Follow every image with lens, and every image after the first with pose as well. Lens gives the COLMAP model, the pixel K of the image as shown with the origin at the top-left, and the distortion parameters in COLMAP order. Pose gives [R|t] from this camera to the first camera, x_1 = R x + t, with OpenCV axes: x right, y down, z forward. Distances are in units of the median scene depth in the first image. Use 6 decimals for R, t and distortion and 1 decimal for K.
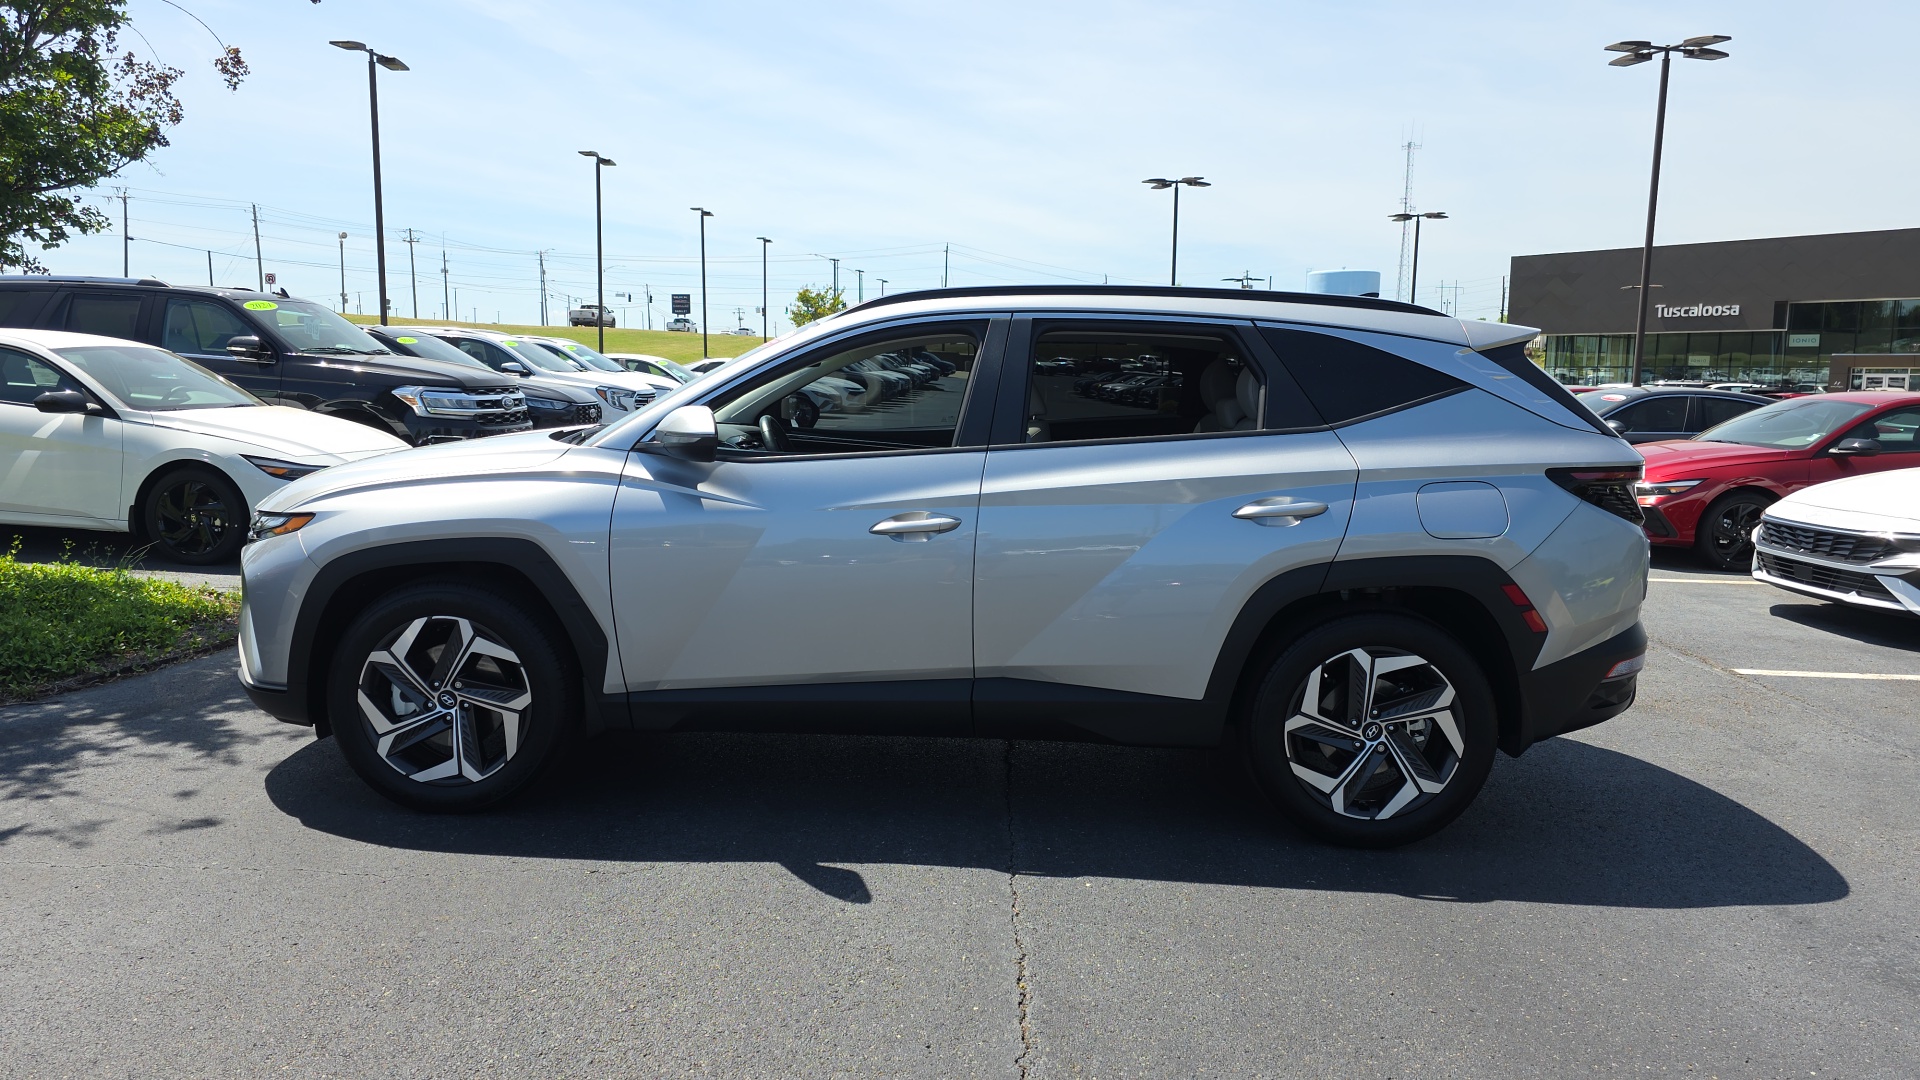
lens RADIAL K [[1294.3, 0, 937.2], [0, 1294.3, 535.0], [0, 0, 1]] dist [0.056281, -0.045787]
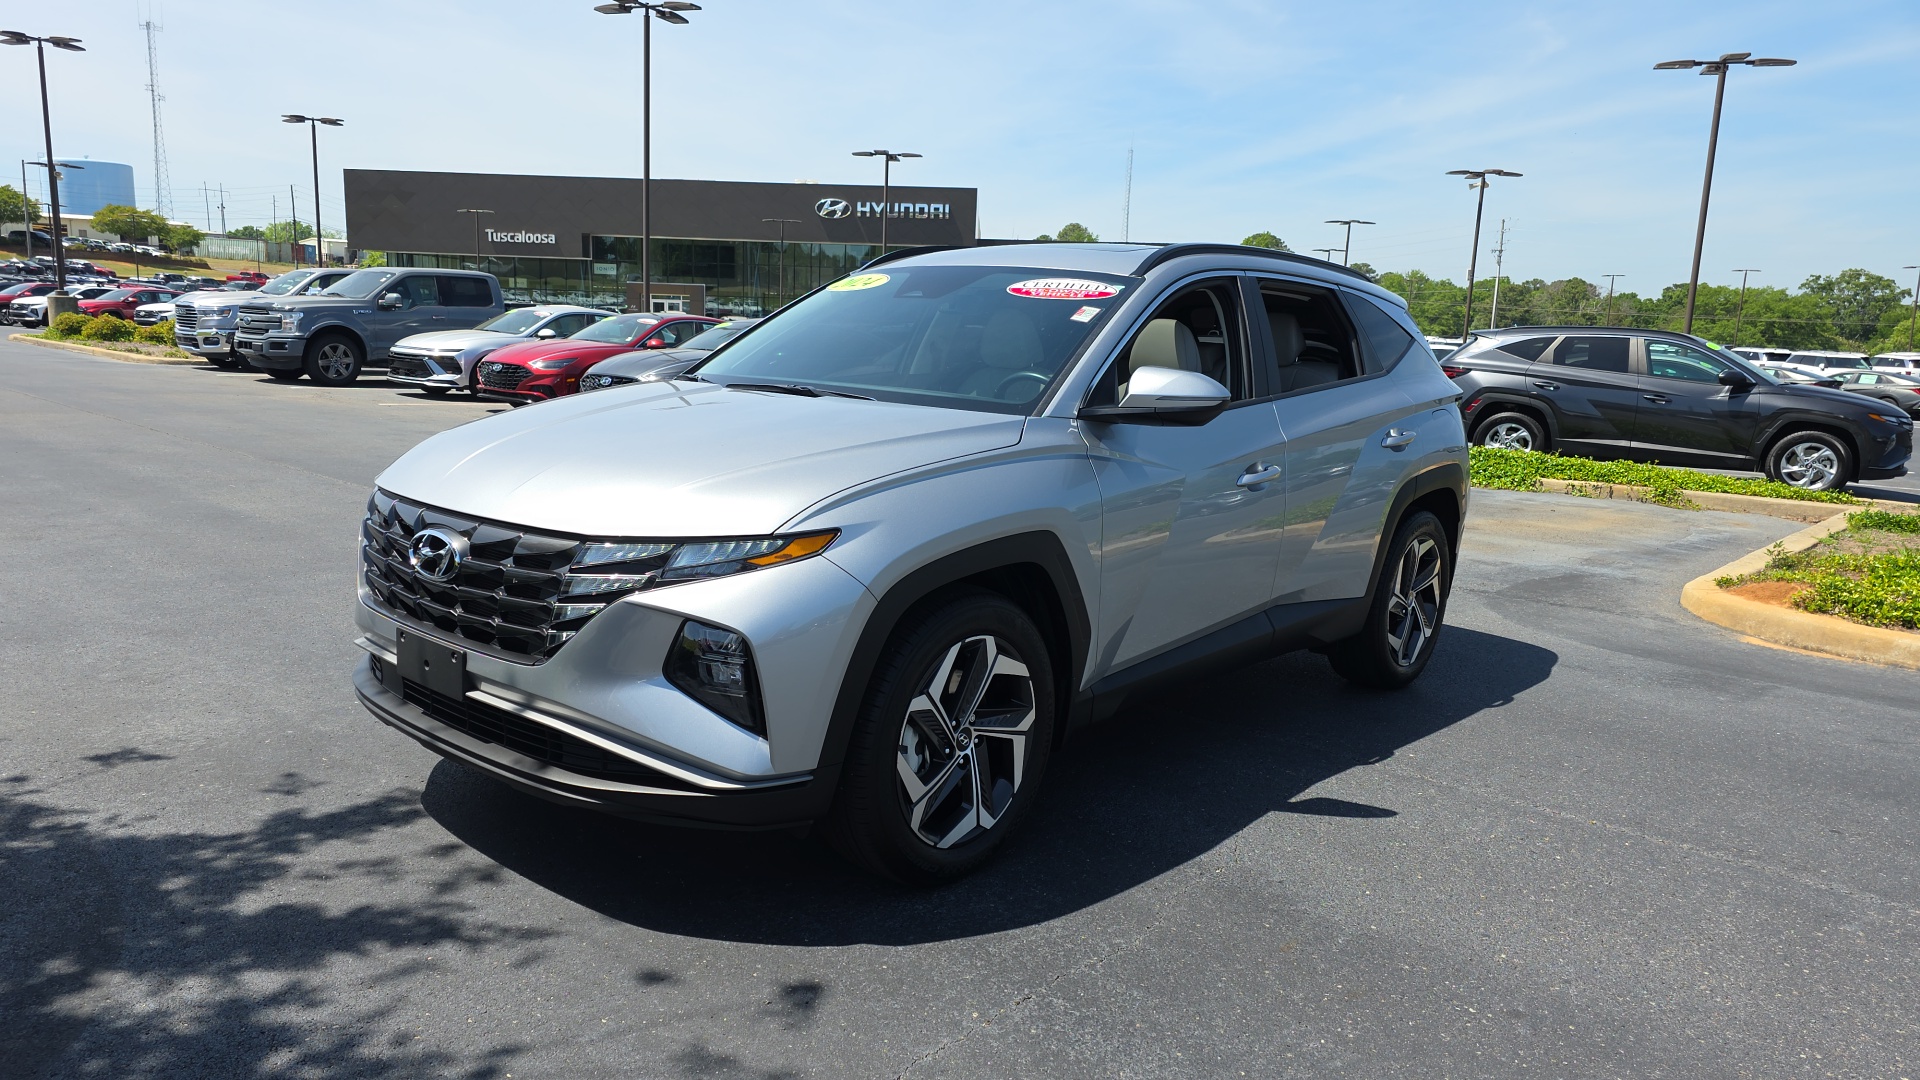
lens RADIAL K [[1294.3, 0, 937.2], [0, 1294.3, 535.0], [0, 0, 1]] dist [0.056281, -0.045787]
pose [[0.651930, -0.117680, 0.749092, -0.974959], [0.069875, 0.993004, 0.095186, -0.076513], [-0.755053, -0.009712, 0.655592, 0.490622]]
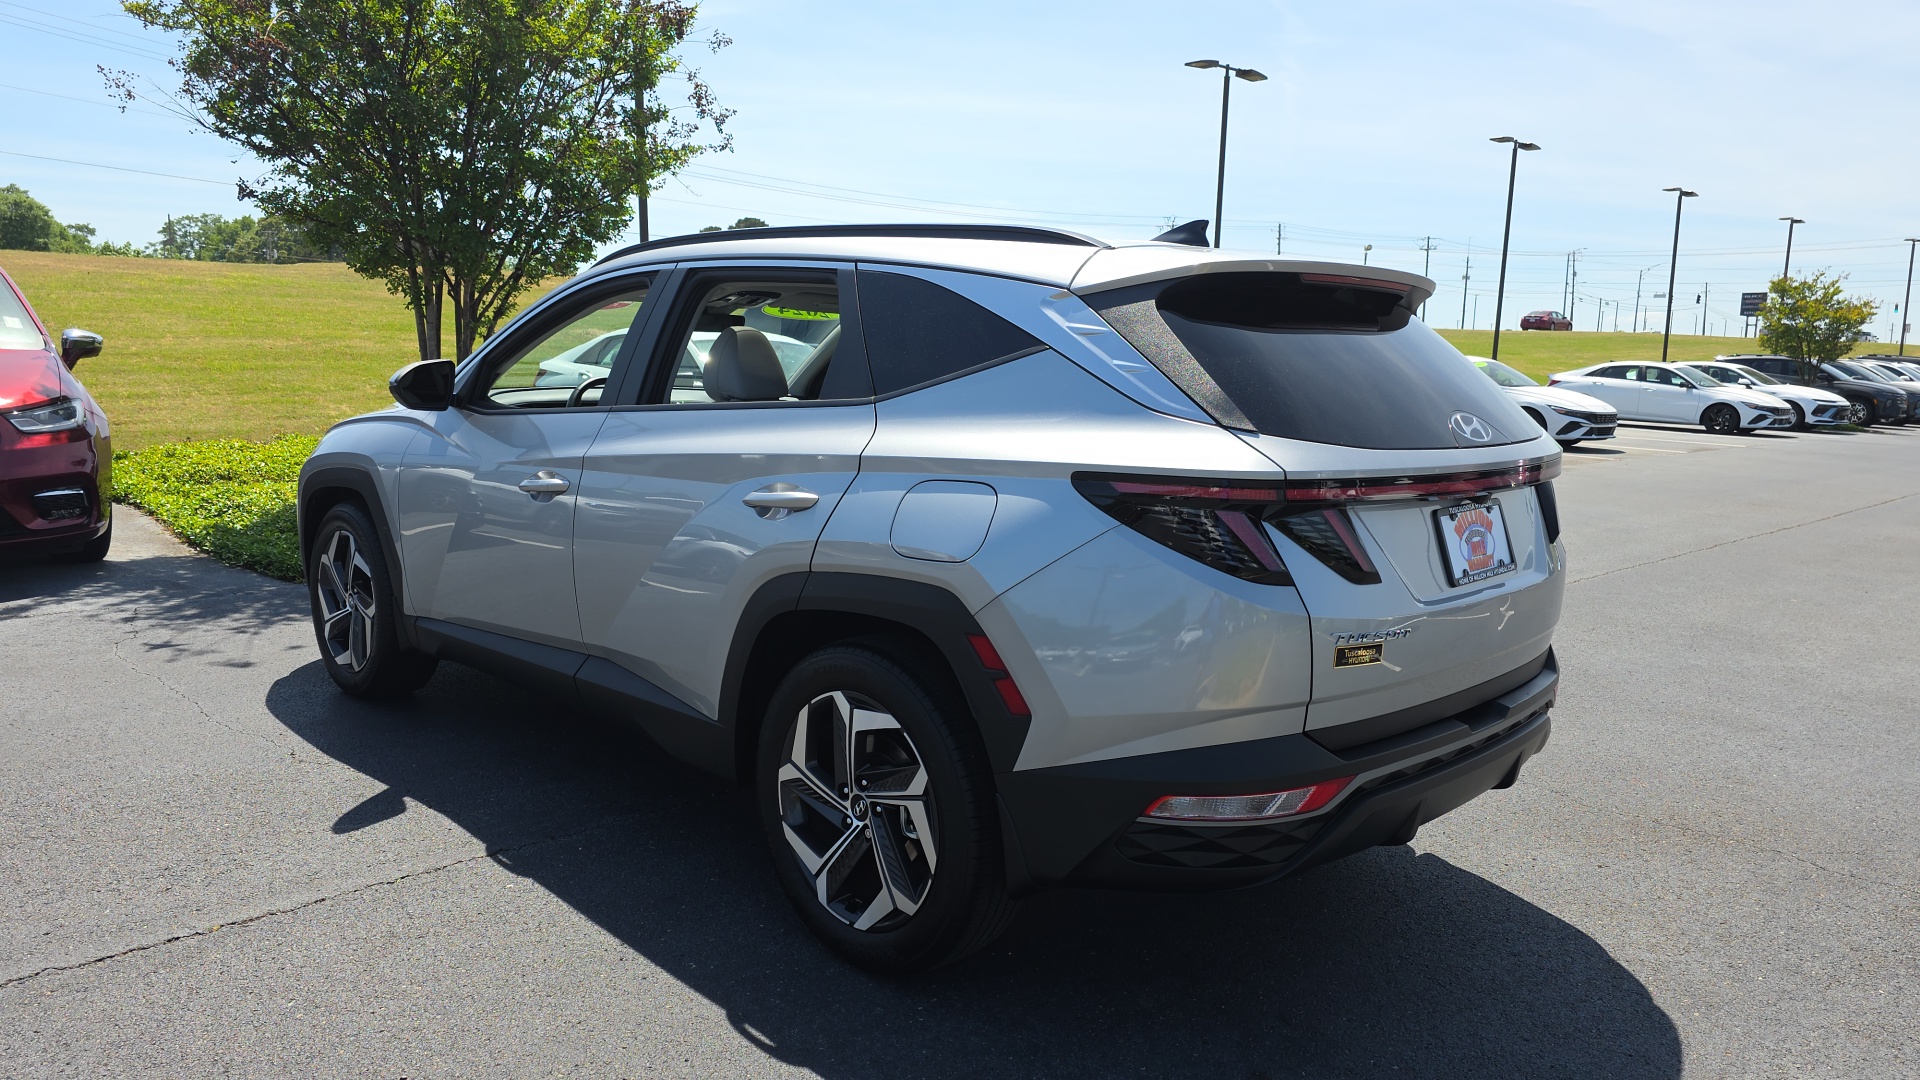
lens RADIAL K [[1319.4, 0, 955.5], [0, 1319.4, 525.6], [0, 0, 1]] dist [0.053206, -0.001020]
pose [[0.723434, 0.095254, -0.683791, 0.872844], [-0.107456, 0.993901, 0.024767, -0.033500], [0.681980, 0.055560, 0.729258, 0.477911]]
